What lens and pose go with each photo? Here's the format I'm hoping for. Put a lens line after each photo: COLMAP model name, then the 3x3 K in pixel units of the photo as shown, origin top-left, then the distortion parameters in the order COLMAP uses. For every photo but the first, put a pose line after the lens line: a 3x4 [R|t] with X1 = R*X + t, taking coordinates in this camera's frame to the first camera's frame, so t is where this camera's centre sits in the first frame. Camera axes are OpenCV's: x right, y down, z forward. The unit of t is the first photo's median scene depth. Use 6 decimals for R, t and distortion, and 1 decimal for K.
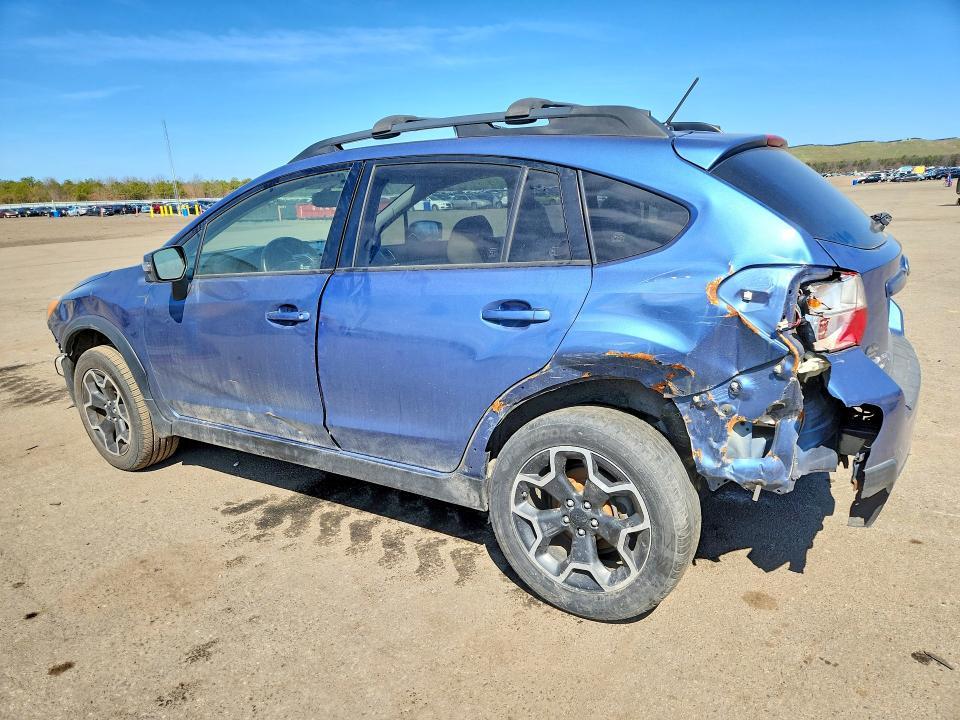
lens RADIAL K [[740.5, 0, 480.0], [0, 740.5, 360.0], [0, 0, 1]] dist [0.026023, 0.000603]
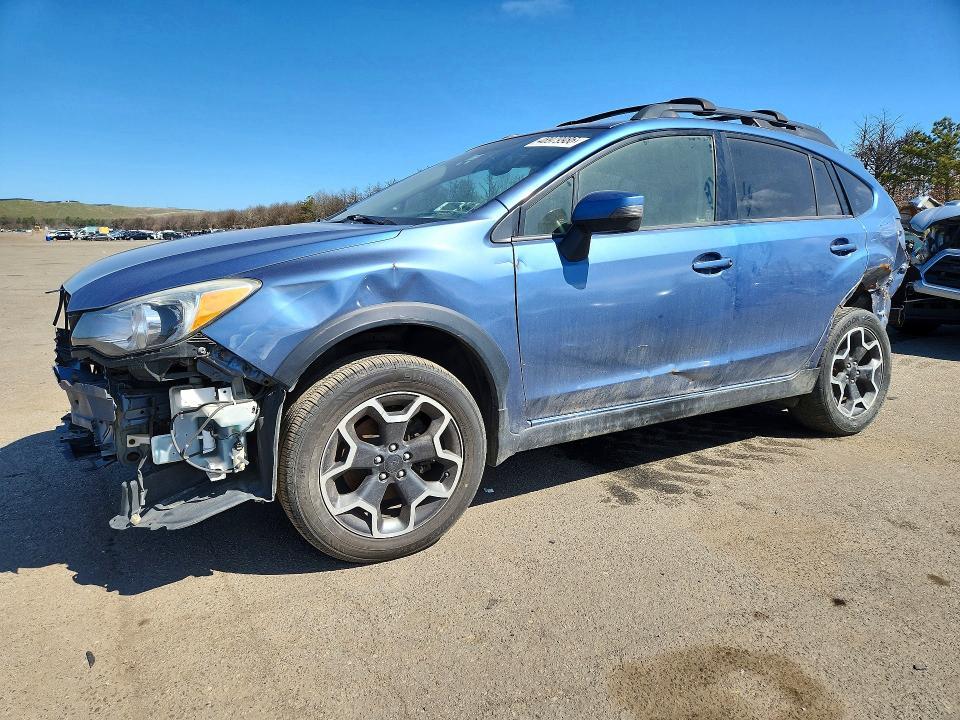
lens RADIAL K [[740.5, 0, 480.0], [0, 740.5, 360.0], [0, 0, 1]] dist [0.026023, 0.000603]
pose [[0.351692, -0.103494, 0.930377, -0.234397], [0.197712, 0.979662, 0.034239, -0.004620], [-0.914999, 0.171905, 0.365002, 0.160266]]
